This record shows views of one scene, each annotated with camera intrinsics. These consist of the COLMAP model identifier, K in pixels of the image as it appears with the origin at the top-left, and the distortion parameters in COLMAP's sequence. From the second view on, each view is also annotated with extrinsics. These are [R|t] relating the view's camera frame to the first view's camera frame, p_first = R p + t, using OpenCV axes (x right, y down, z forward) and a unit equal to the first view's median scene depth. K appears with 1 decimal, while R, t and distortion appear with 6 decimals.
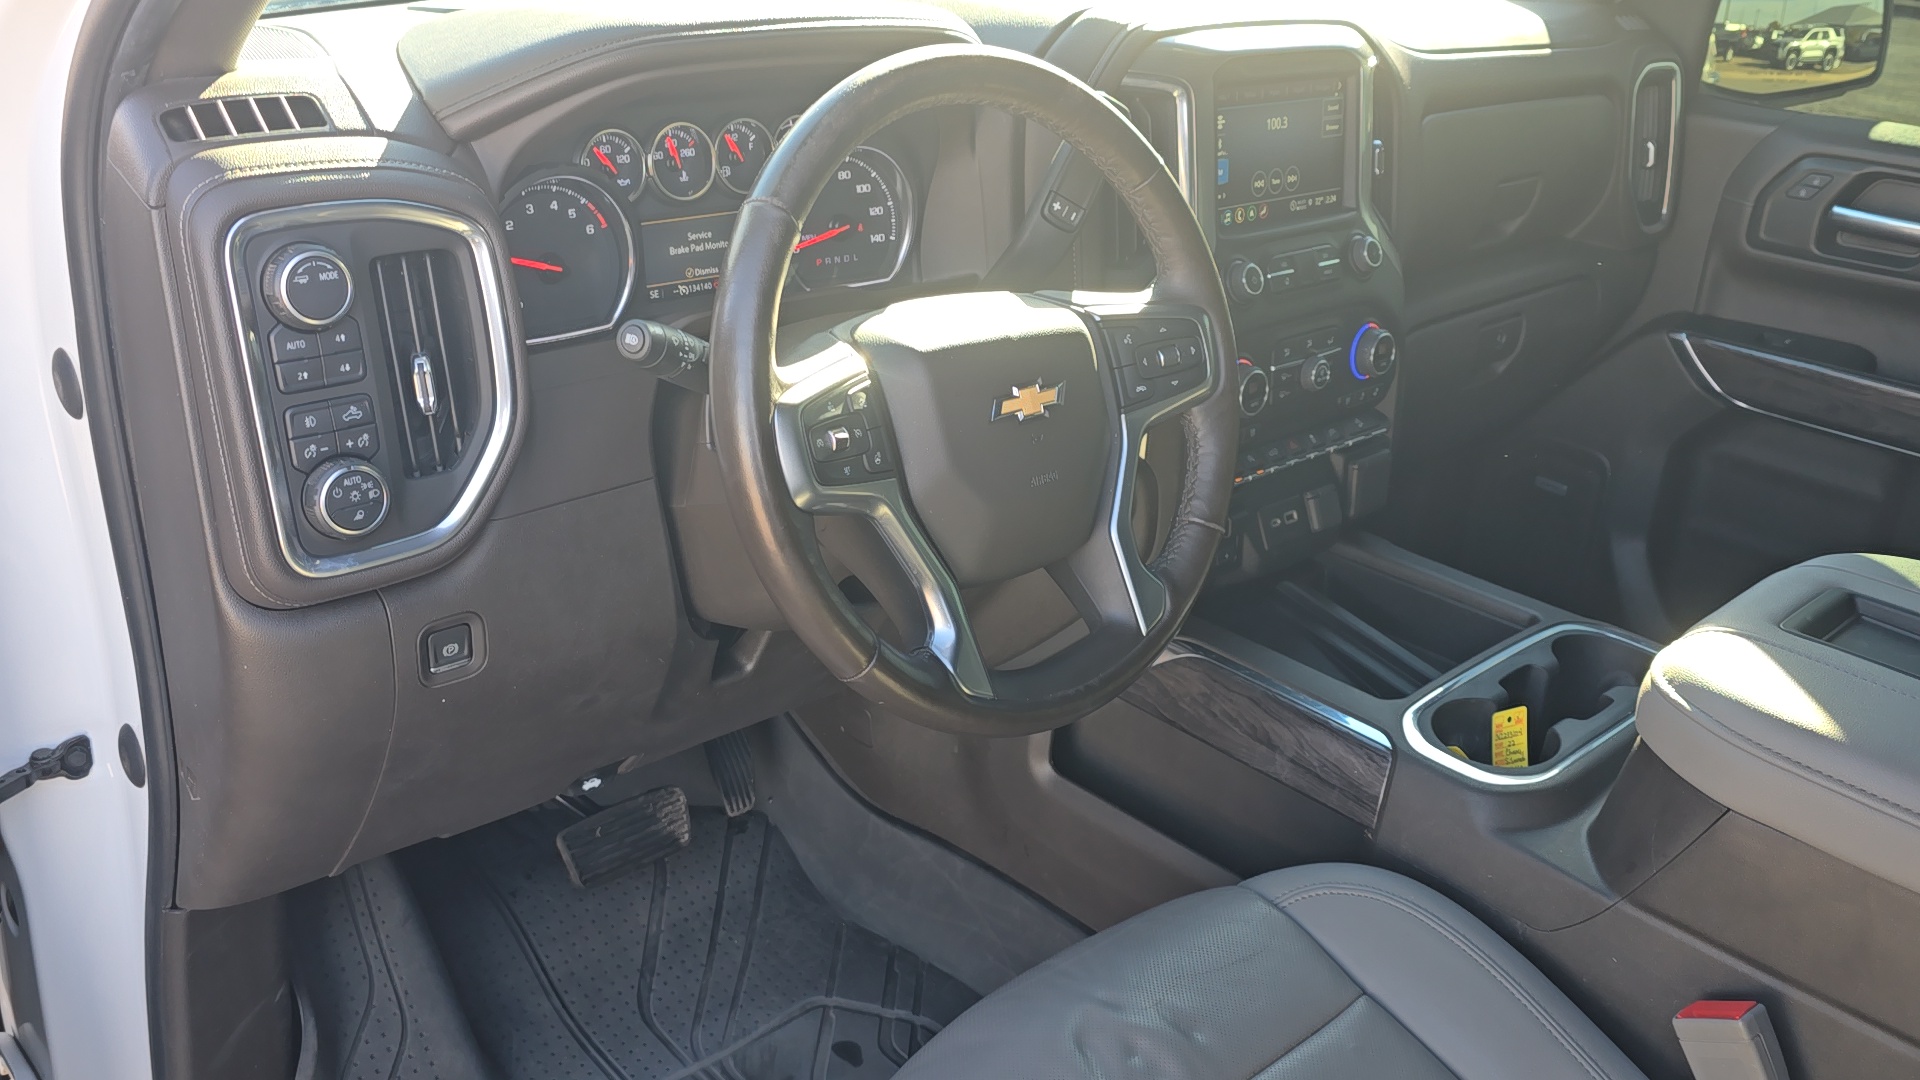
lens RADIAL K [[1594.9, 0, 962.2], [0, 1594.9, 563.4], [0, 0, 1]] dist [-0.015905, 0.029807]
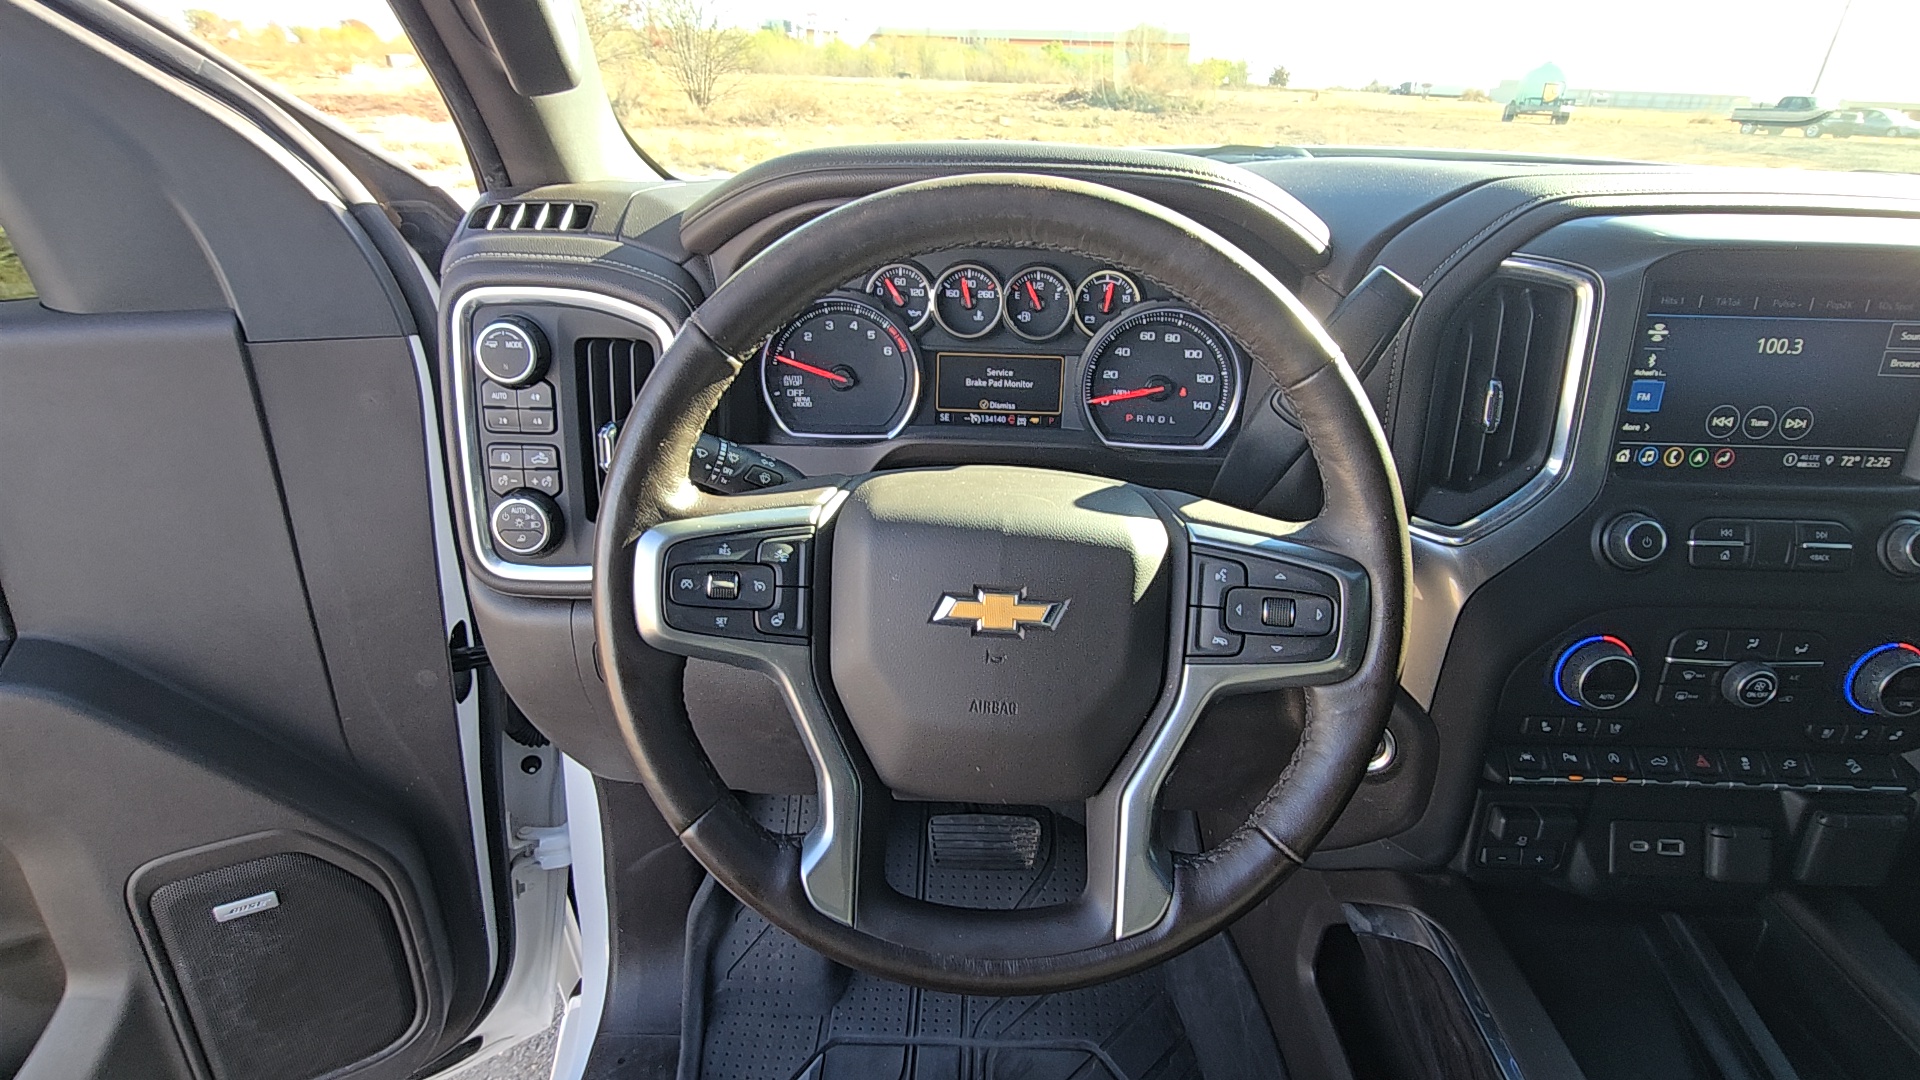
lens RADIAL K [[966.2, 0, 981.1], [0, 966.2, 545.5], [0, 0, 1]] dist [-0.001004, 0.002008]
pose [[0.718129, 0.257638, -0.646463, 0.266046], [-0.275350, 0.958331, 0.076054, -0.130489], [0.639120, 0.123387, 0.759146, 0.472727]]
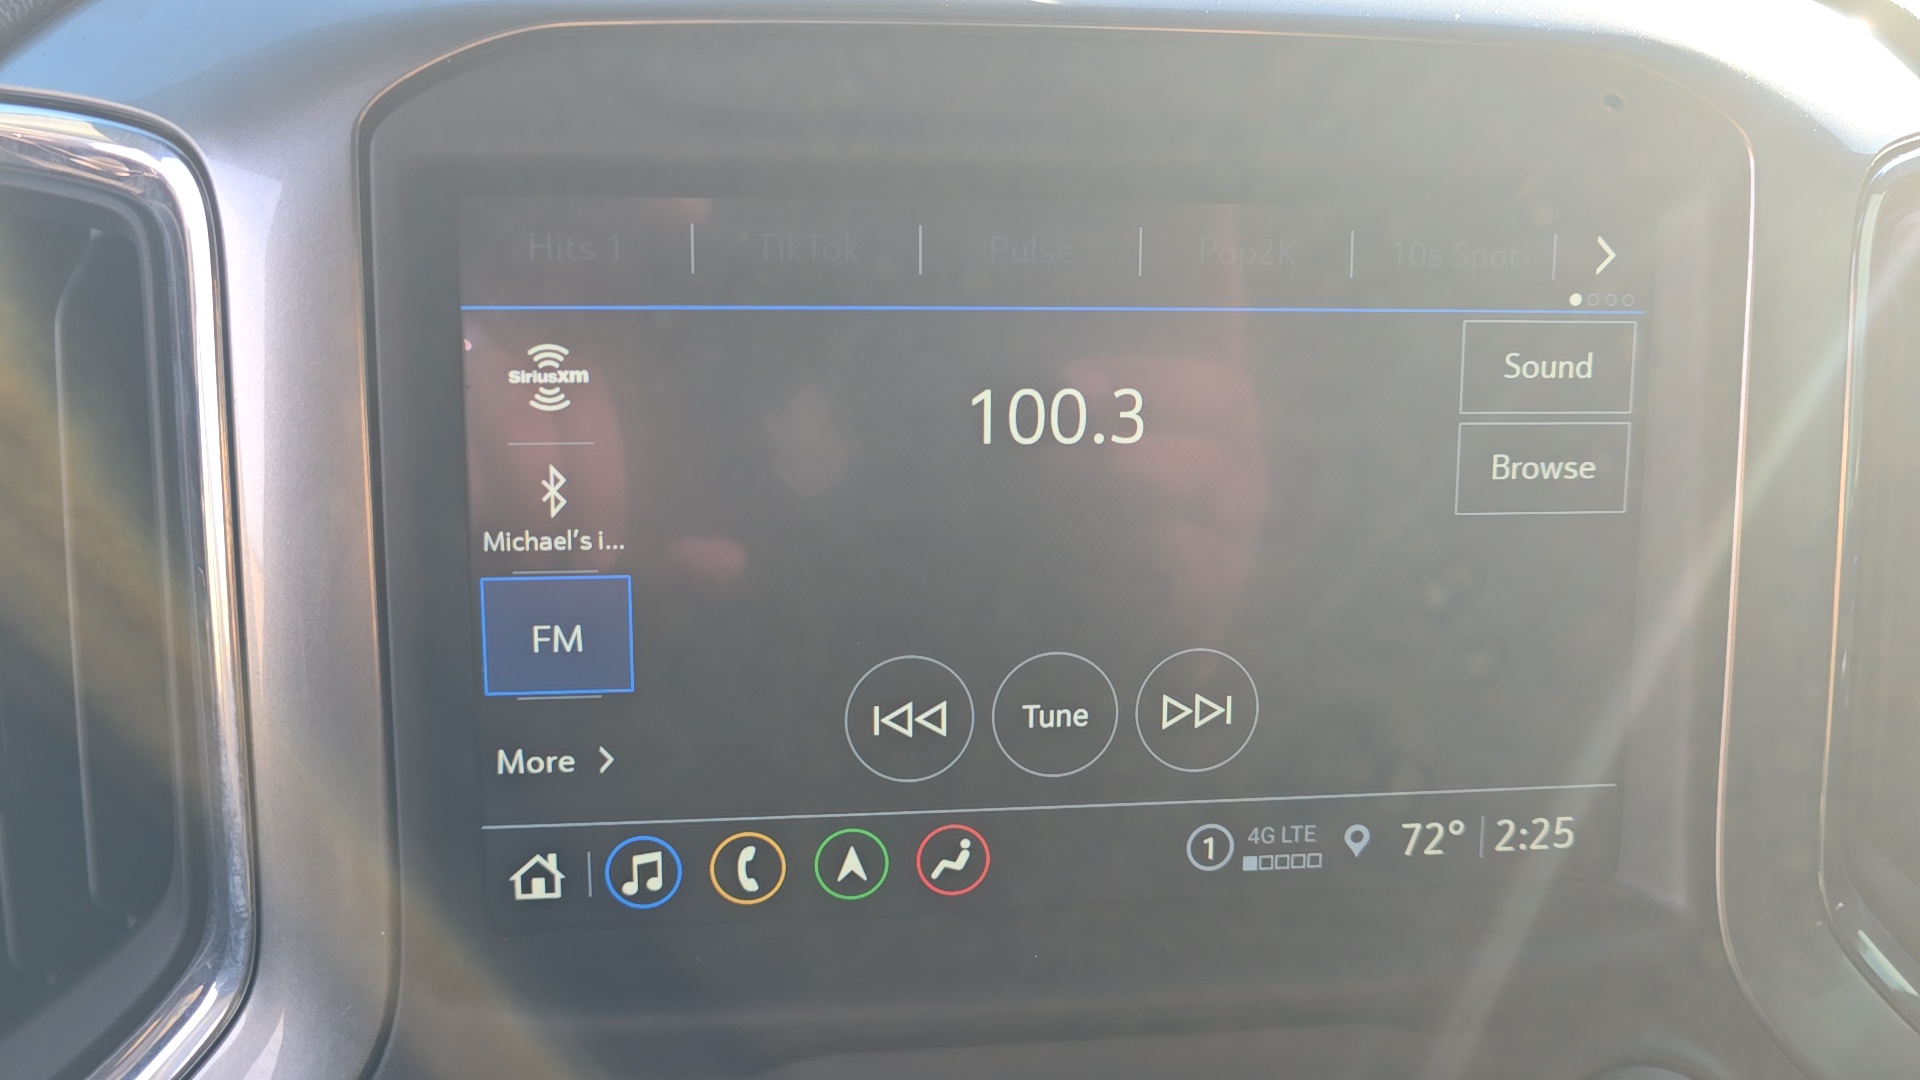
lens RADIAL K [[1594.9, 0, 973.7], [0, 1594.9, 532.4], [0, 0, 1]] dist [-0.015905, 0.029807]
pose [[0.803096, 0.128287, -0.581876, 0.324491], [-0.224601, 0.969691, -0.096202, -0.264034], [0.551898, 0.207949, 0.807568, 0.920153]]
